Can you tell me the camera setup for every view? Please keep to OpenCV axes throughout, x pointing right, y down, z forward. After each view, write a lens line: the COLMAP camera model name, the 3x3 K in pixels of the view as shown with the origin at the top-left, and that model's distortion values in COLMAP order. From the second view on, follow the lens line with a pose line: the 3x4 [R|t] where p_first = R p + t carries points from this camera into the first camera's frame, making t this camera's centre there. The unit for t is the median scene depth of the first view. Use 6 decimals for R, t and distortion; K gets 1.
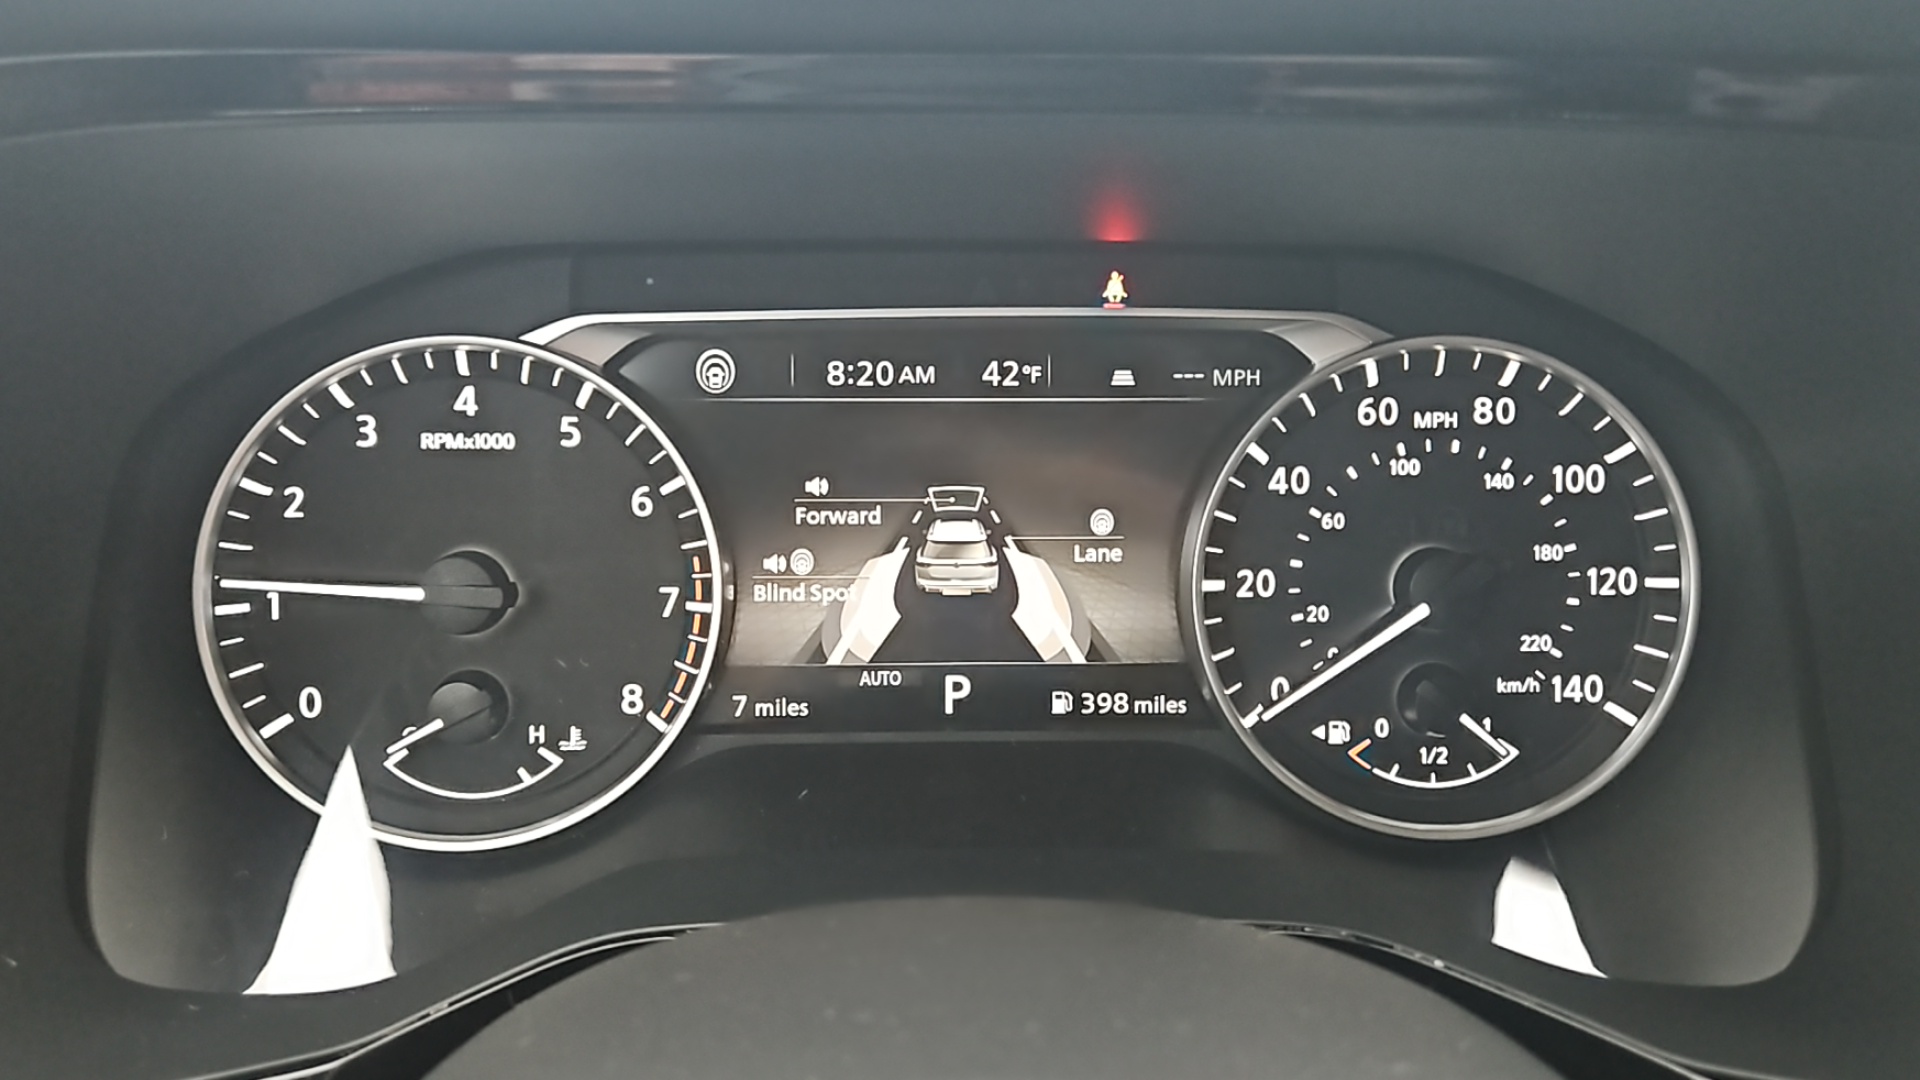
lens RADIAL K [[1473.9, 0, 963.9], [0, 1473.9, 539.8], [0, 0, 1]] dist [0.038867, -0.047174]
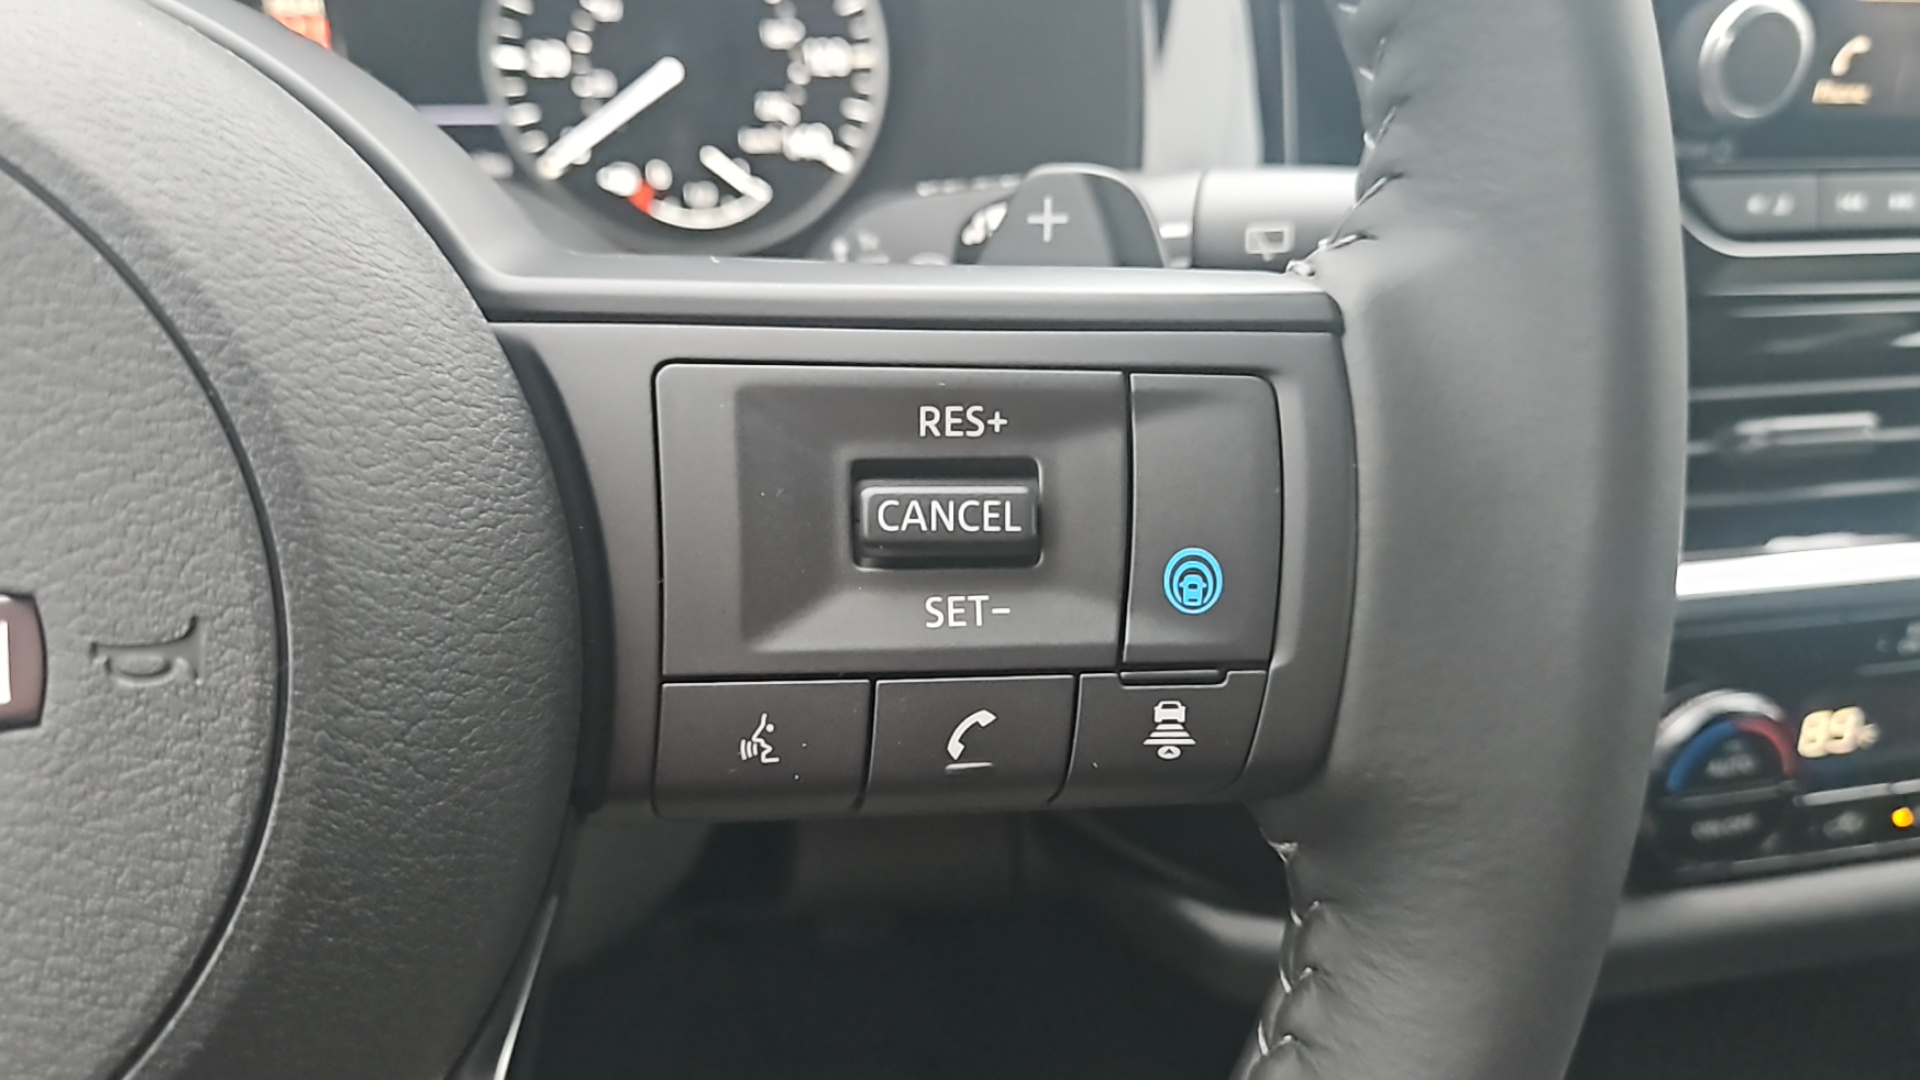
lens RADIAL K [[1473.9, 0, 958.5], [0, 1473.9, 523.5], [0, 0, 1]] dist [0.038867, -0.047174]
pose [[0.976593, -0.068933, 0.203753, 0.254909], [0.037304, 0.987182, 0.155179, 0.242683], [-0.211838, -0.143946, 0.966646, -0.381807]]
